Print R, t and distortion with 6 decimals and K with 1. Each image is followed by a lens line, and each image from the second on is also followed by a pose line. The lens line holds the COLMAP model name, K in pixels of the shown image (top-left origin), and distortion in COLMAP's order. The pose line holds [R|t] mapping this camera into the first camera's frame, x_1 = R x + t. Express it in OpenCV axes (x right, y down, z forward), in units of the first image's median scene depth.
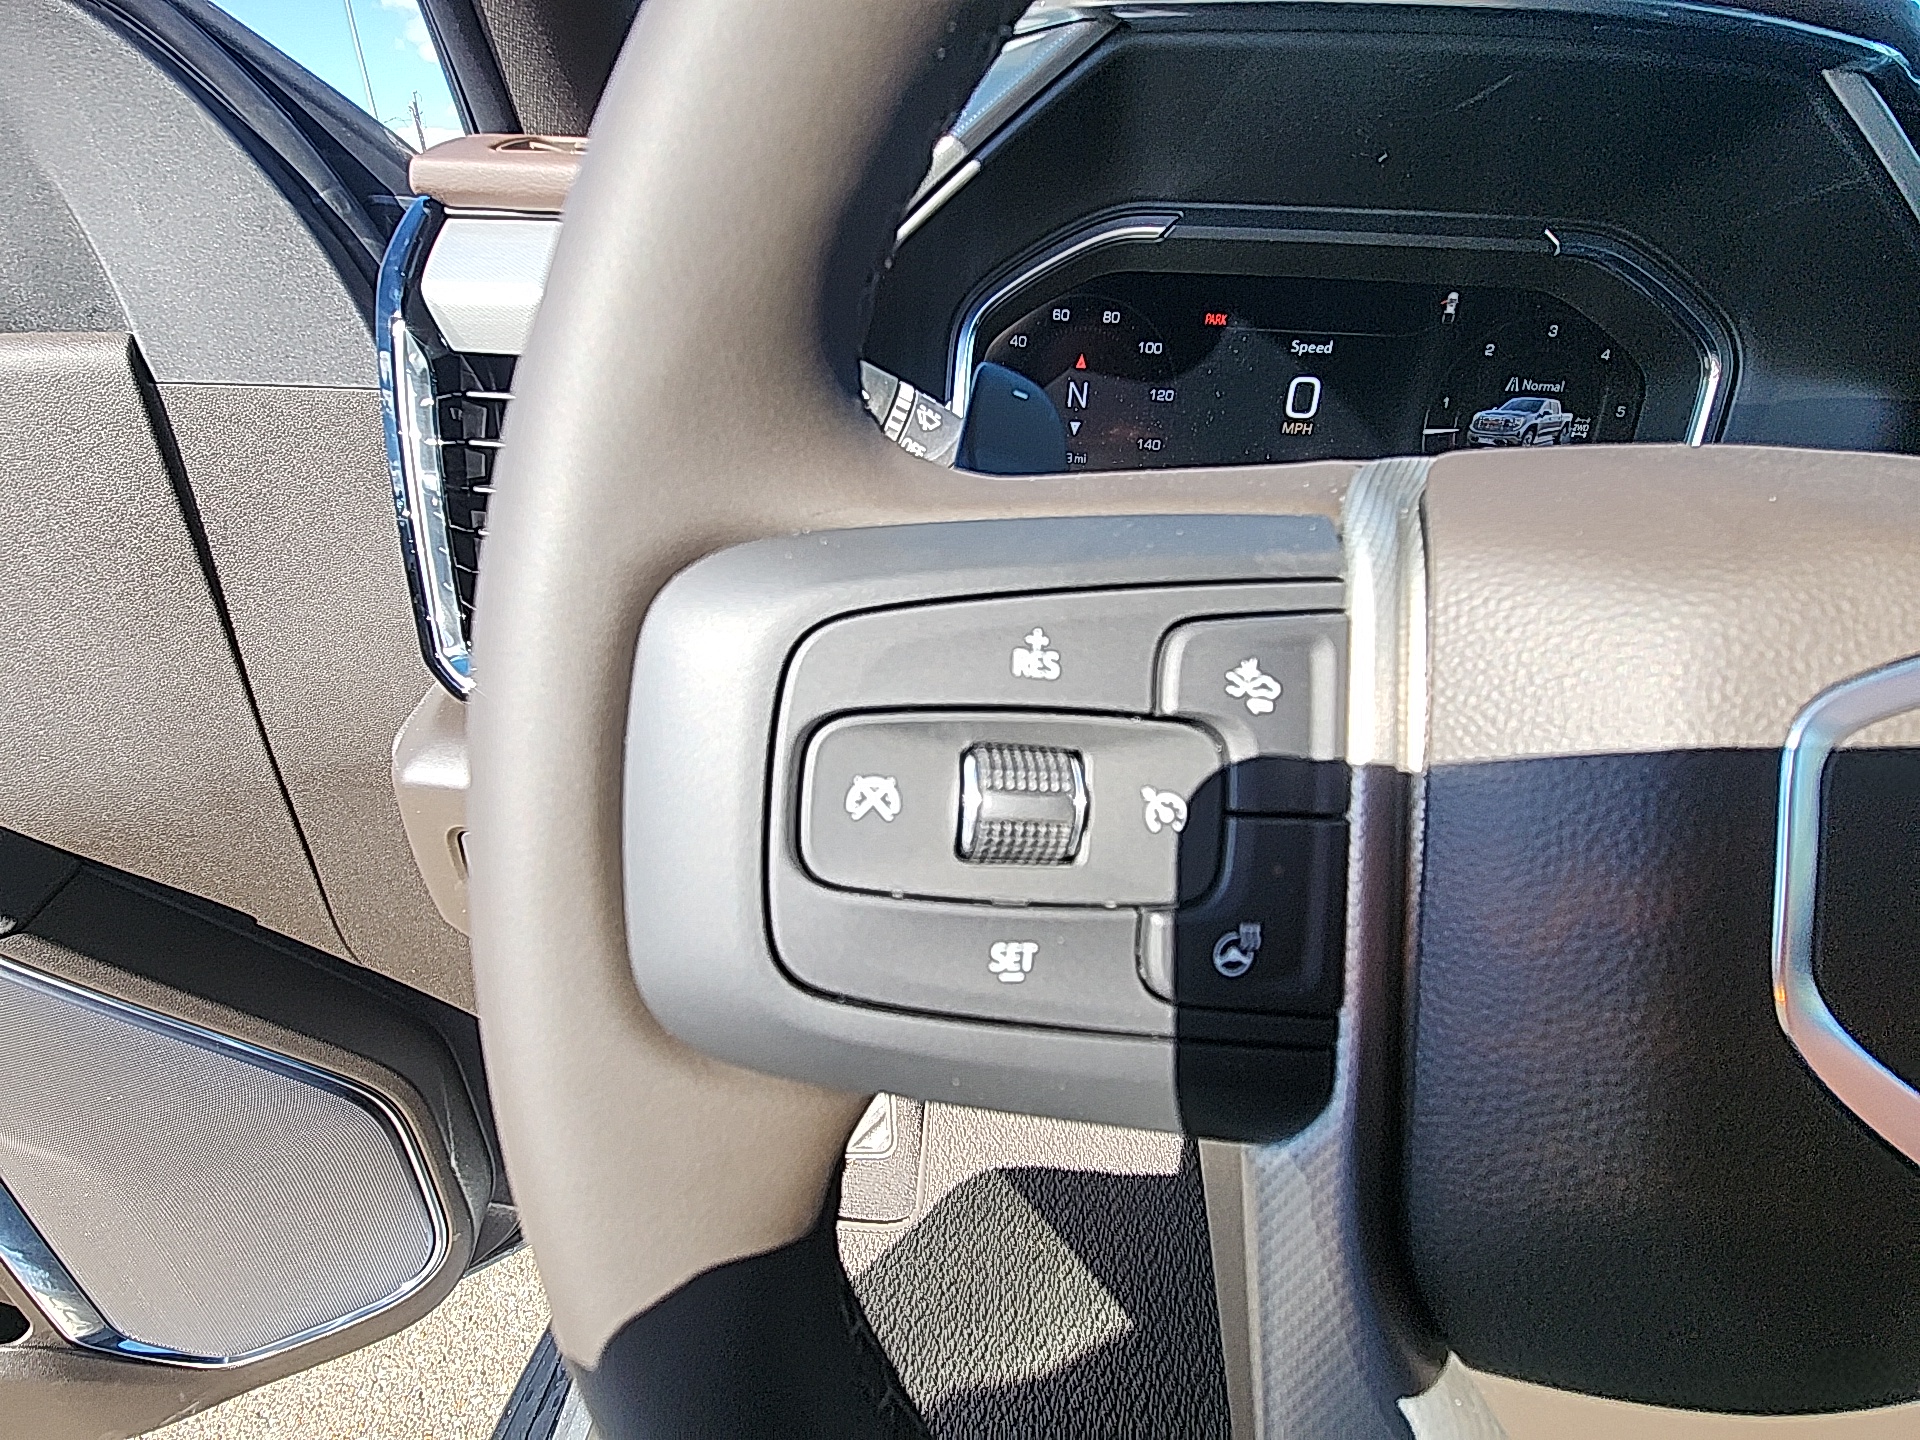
lens RADIAL K [[808.8, 0, 940.2], [0, 808.8, 715.8], [0, 0, 1]] dist [0.022952, -0.015870]
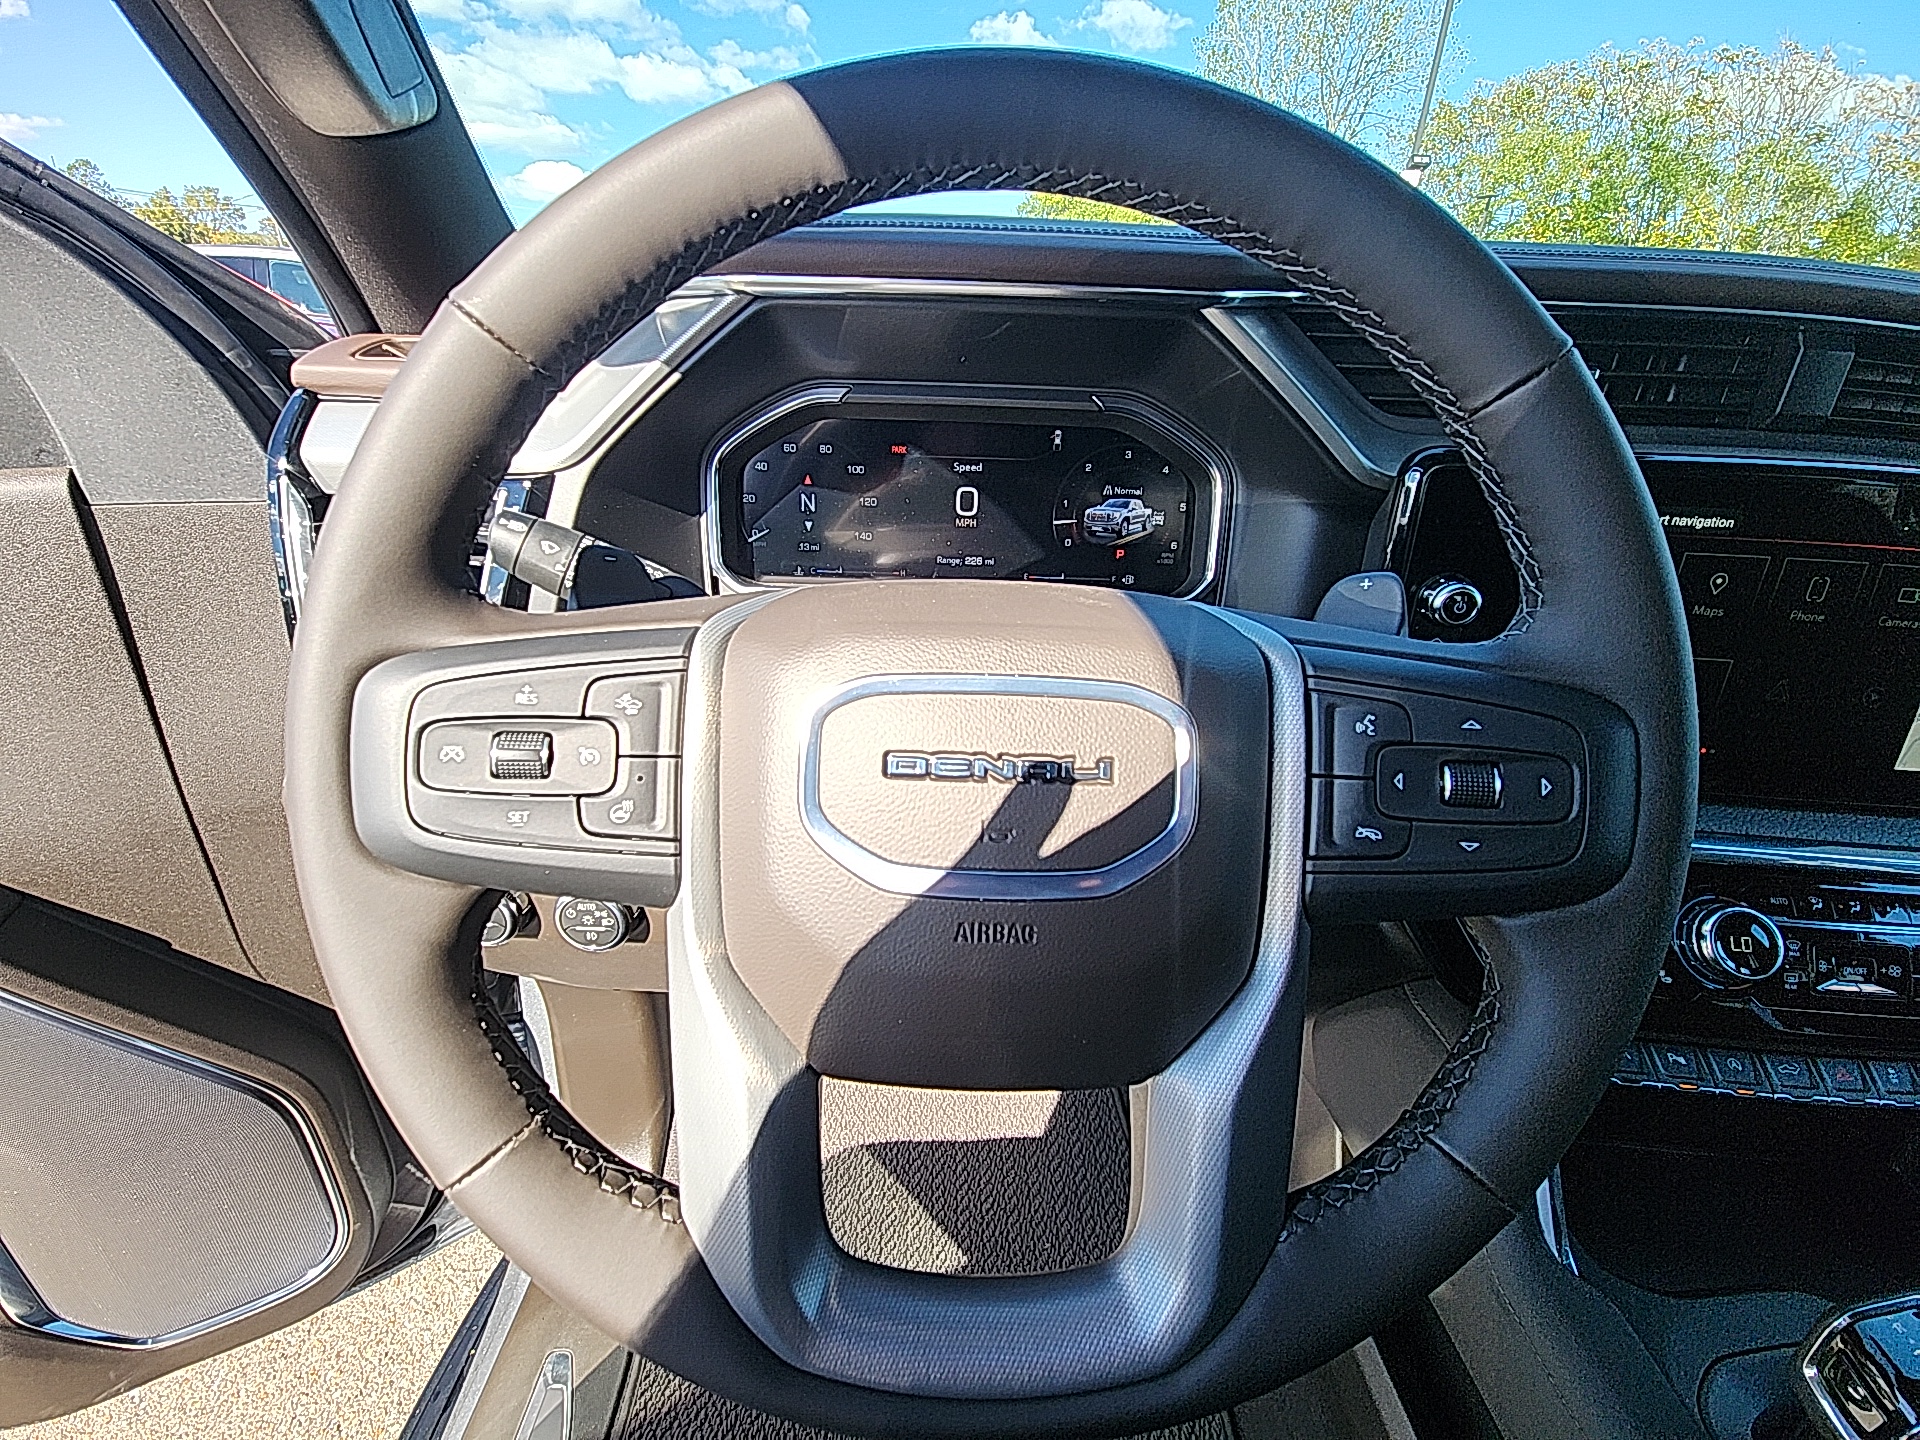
lens RADIAL K [[805.0, 0, 936.7], [0, 805.0, 710.8], [0, 0, 1]] dist [0.027327, -0.019919]
pose [[0.996791, -0.042870, 0.067598, 0.279831], [0.046250, 0.997715, -0.049254, 0.035781], [-0.065332, 0.052222, 0.996496, -0.363656]]
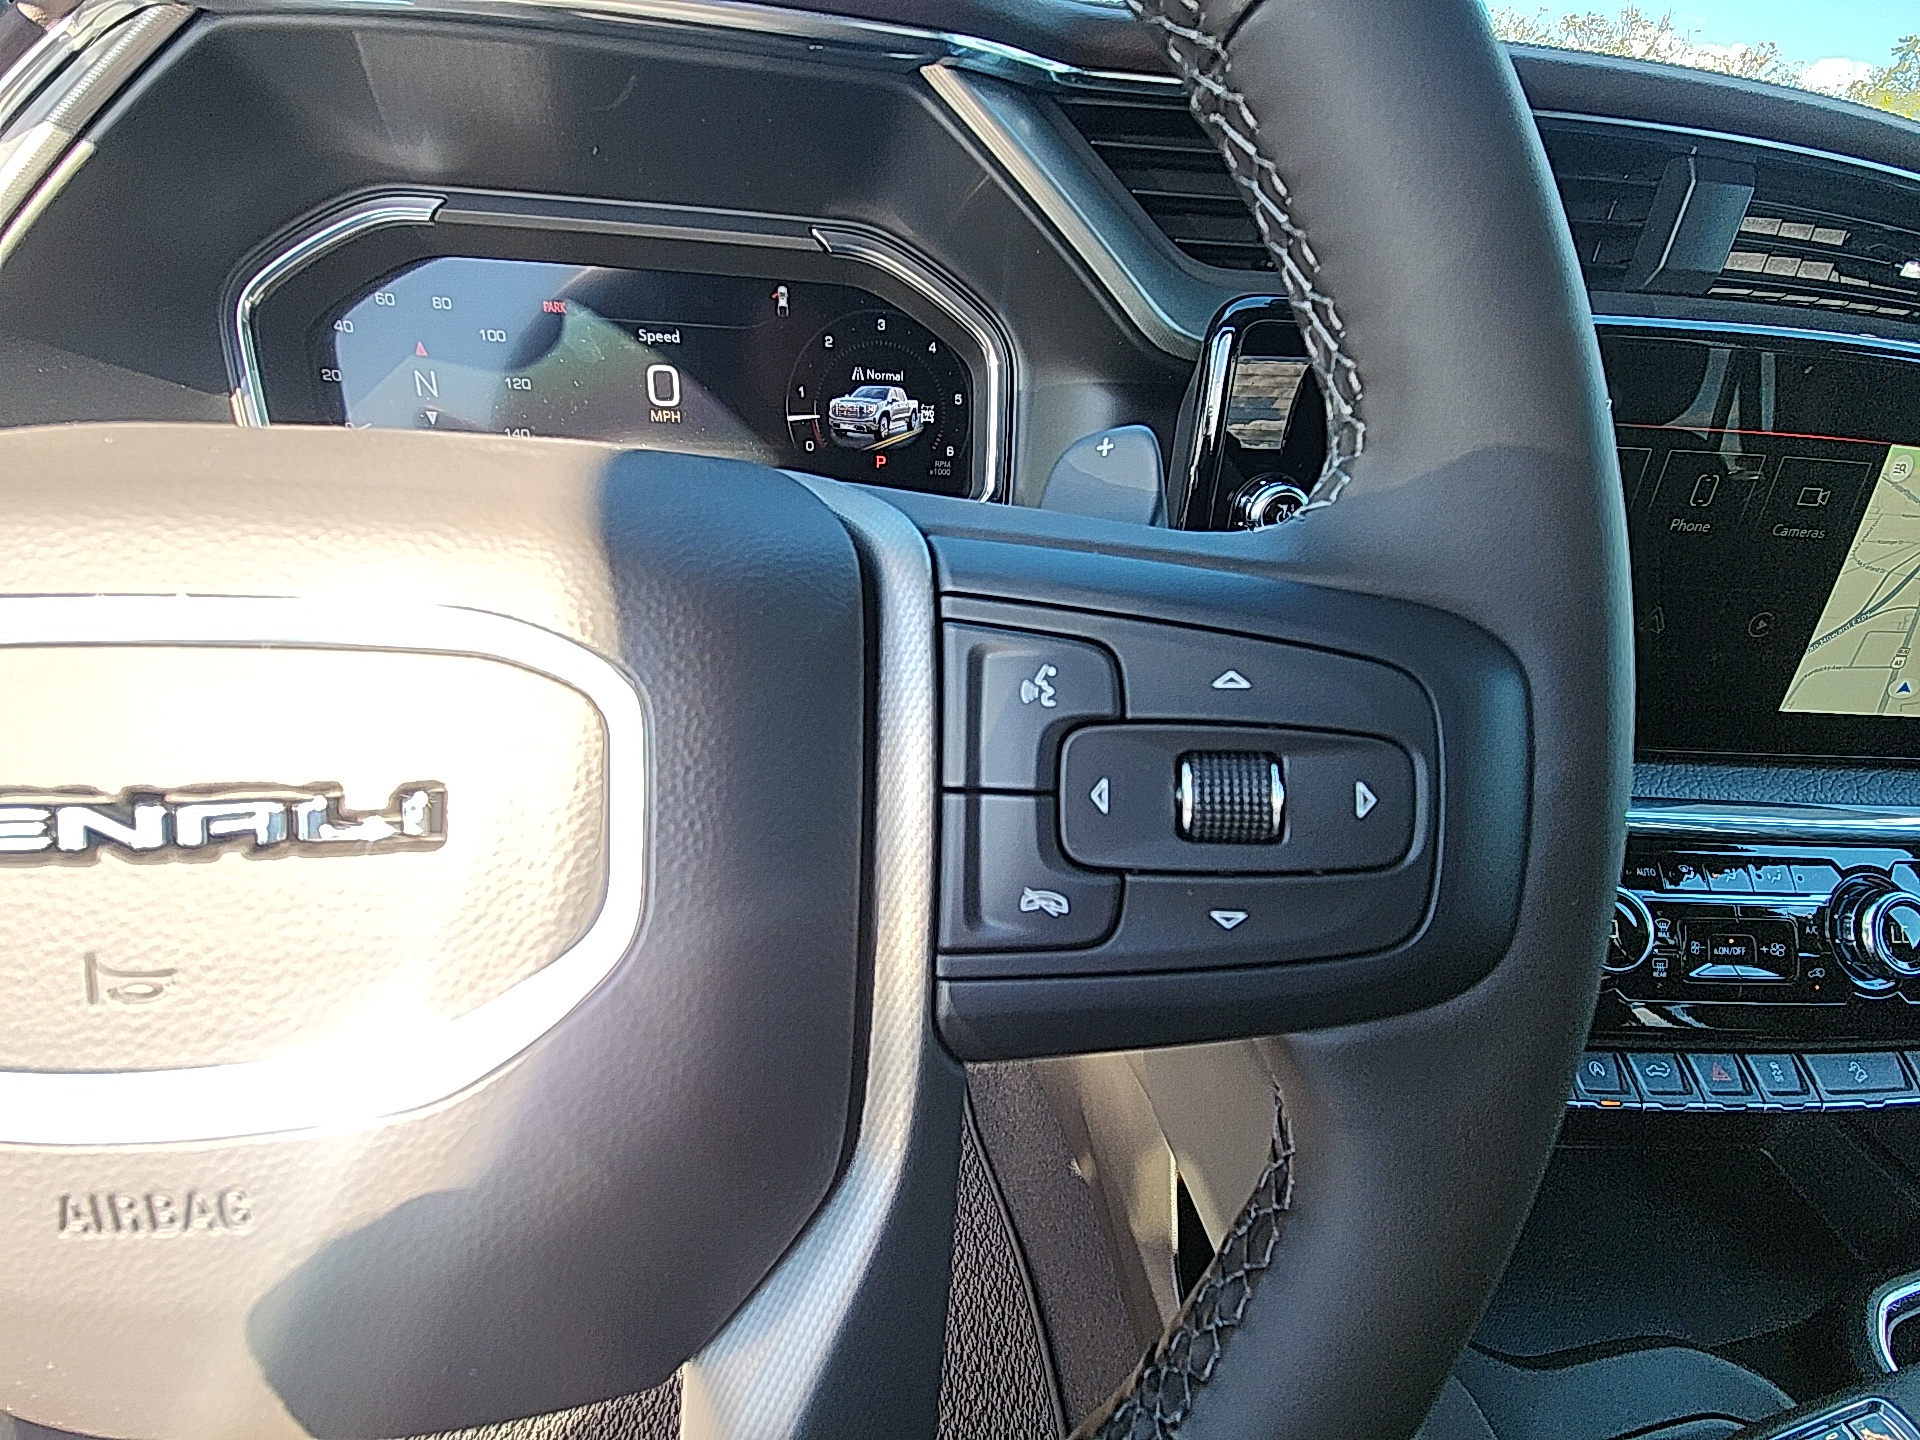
lens RADIAL K [[808.8, 0, 940.2], [0, 808.8, 715.8], [0, 0, 1]] dist [0.022952, -0.015870]
pose [[0.977677, -0.082874, 0.193081, 0.545740], [0.081394, 0.996560, 0.015596, 0.034601], [-0.193709, 0.000468, 0.981059, -0.069790]]
